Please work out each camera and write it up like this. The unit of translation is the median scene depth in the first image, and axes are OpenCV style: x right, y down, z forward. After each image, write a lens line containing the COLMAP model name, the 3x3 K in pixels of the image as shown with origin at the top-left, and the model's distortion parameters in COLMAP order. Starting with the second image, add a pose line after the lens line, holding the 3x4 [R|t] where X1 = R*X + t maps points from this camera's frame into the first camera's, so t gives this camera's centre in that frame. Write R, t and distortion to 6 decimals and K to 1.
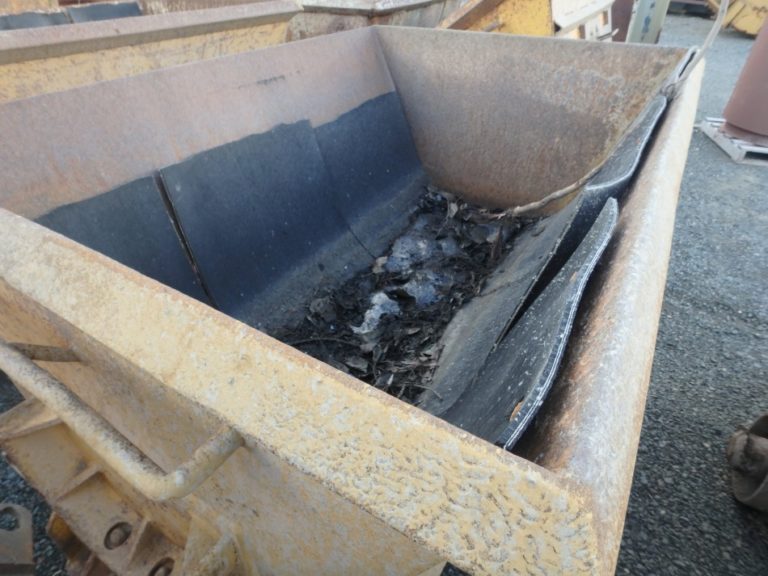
lens RADIAL K [[473.5, 0, 387.4], [0, 473.5, 287.7], [0, 0, 1]] dist [-0.031328, 0.005490]
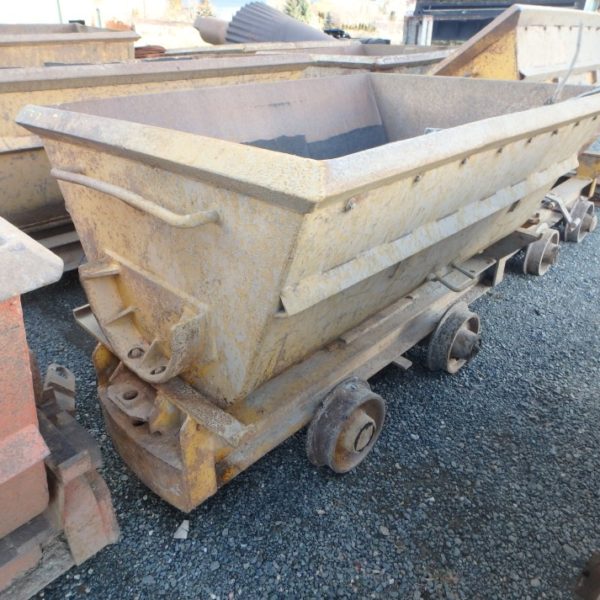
lens RADIAL K [[478.4, 0, 297.9], [0, 478.4, 300.1], [0, 0, 1]] dist [-0.039115, 0.007795]
pose [[0.974120, 0.107071, -0.199065, 0.121045], [-0.126421, 0.988141, -0.087146, 0.201328], [0.187373, 0.110057, 0.976104, -0.232424]]
